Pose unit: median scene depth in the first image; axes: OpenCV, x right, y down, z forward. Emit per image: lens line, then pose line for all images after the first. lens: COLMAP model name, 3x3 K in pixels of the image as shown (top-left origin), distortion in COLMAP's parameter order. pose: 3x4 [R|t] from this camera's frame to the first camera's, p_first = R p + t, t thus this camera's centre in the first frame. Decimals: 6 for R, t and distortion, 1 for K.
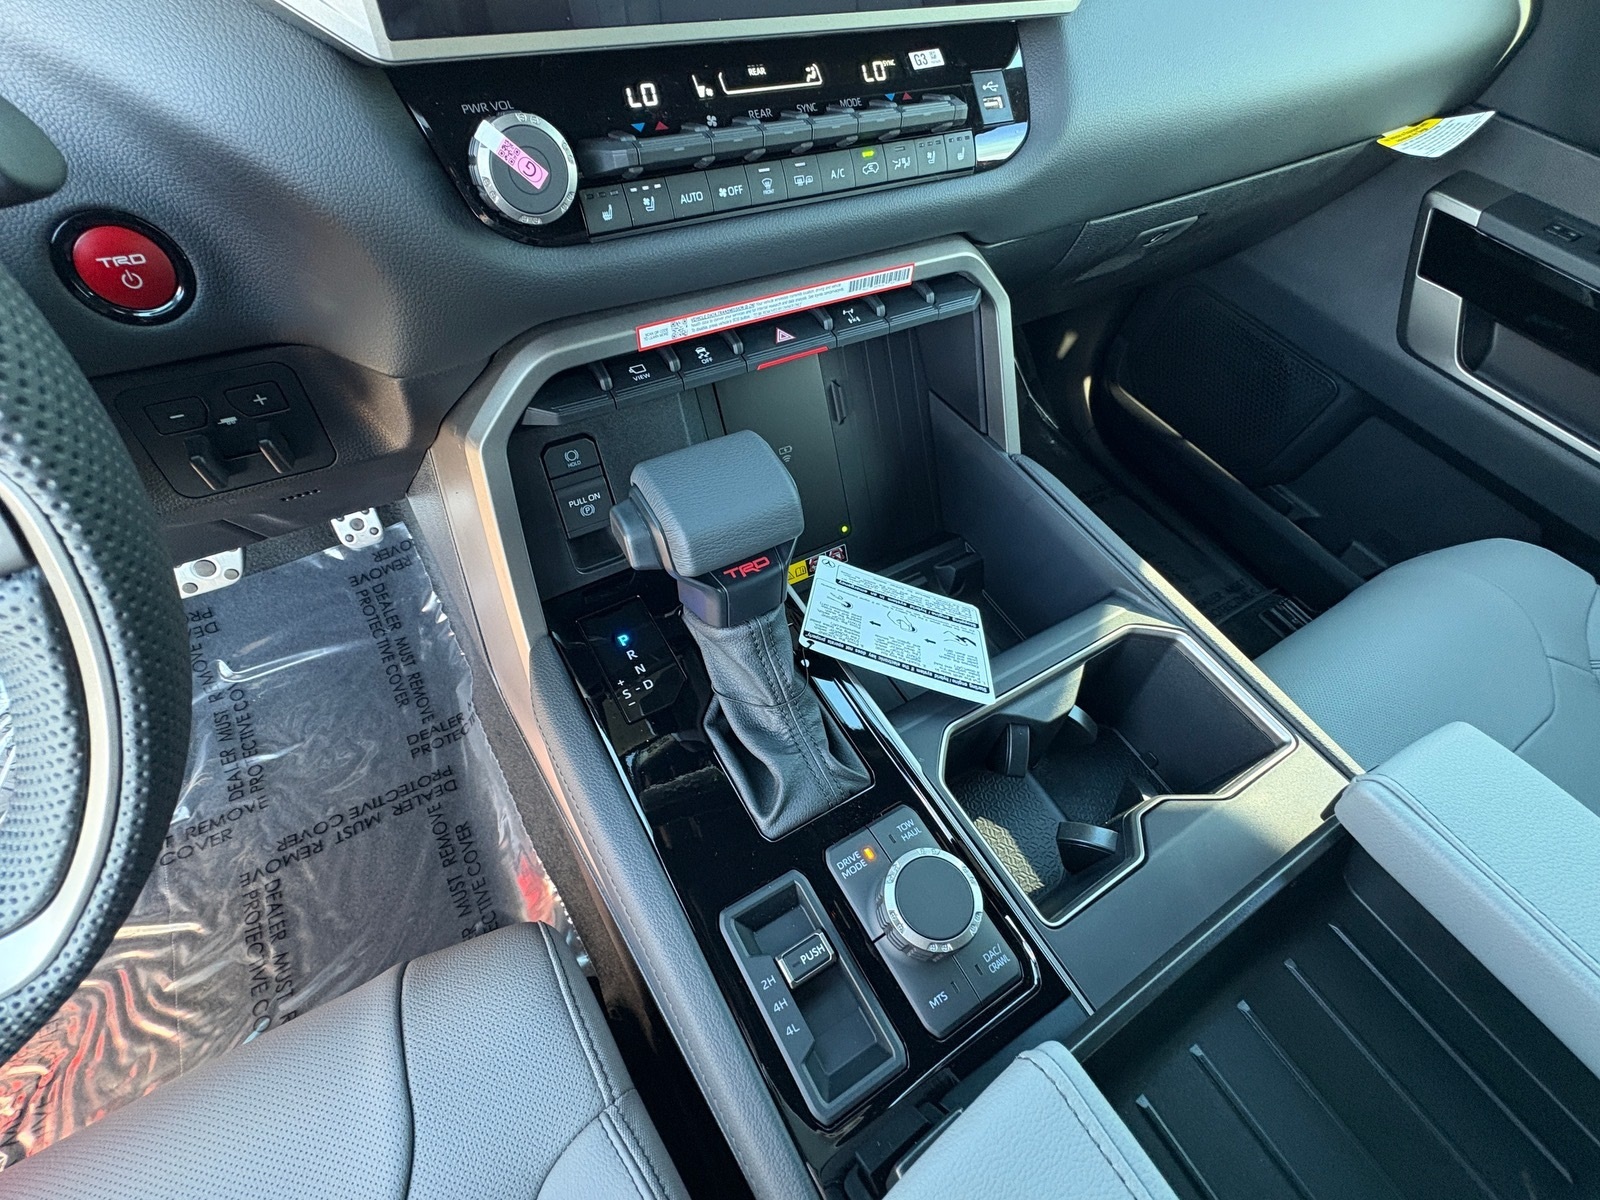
lens RADIAL K [[723.6, 0, 787.0], [0, 723.6, 596.4], [0, 0, 1]] dist [0.000736, 0.000455]
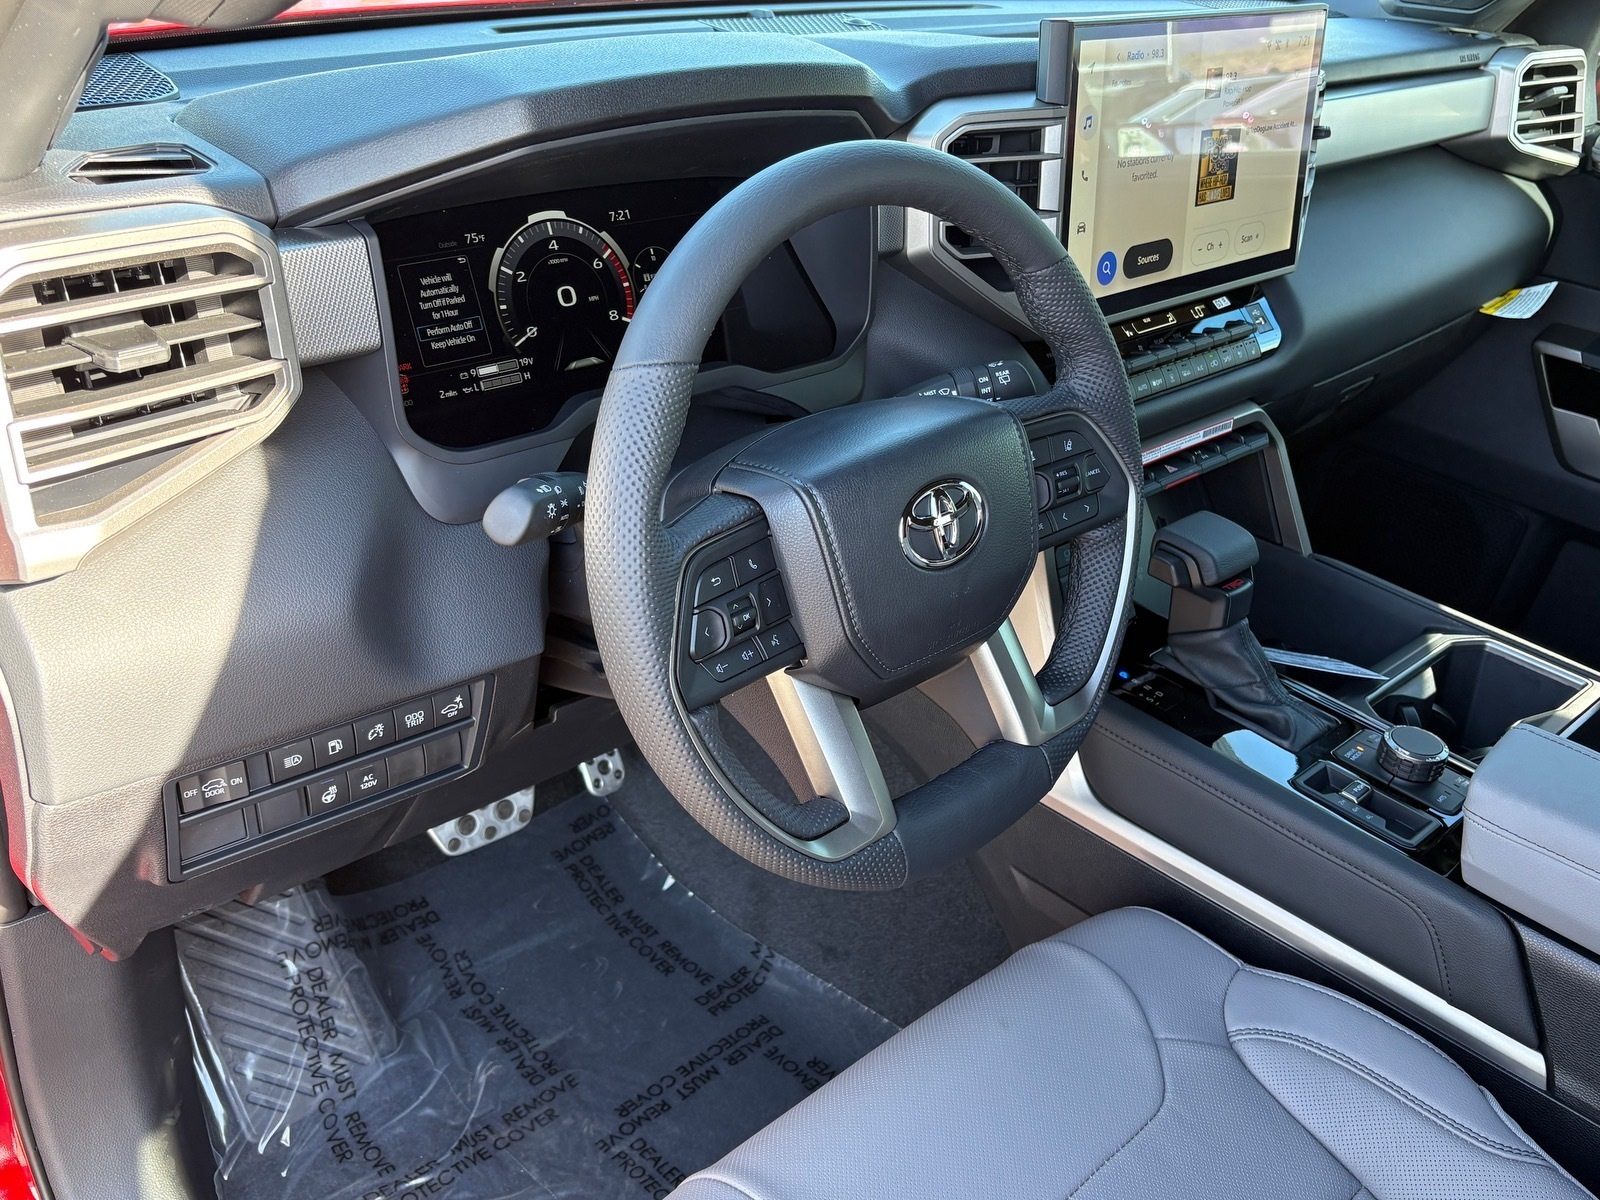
lens RADIAL K [[1454.5, 0, 801.7], [0, 1454.5, 599.1], [0, 0, 1]] dist [0.017694, 0.000000]
pose [[0.976521, -0.122270, 0.177363, -0.967949], [0.180841, 0.912675, -0.366497, 0.618513], [-0.117063, 0.389967, 0.913358, -1.122187]]
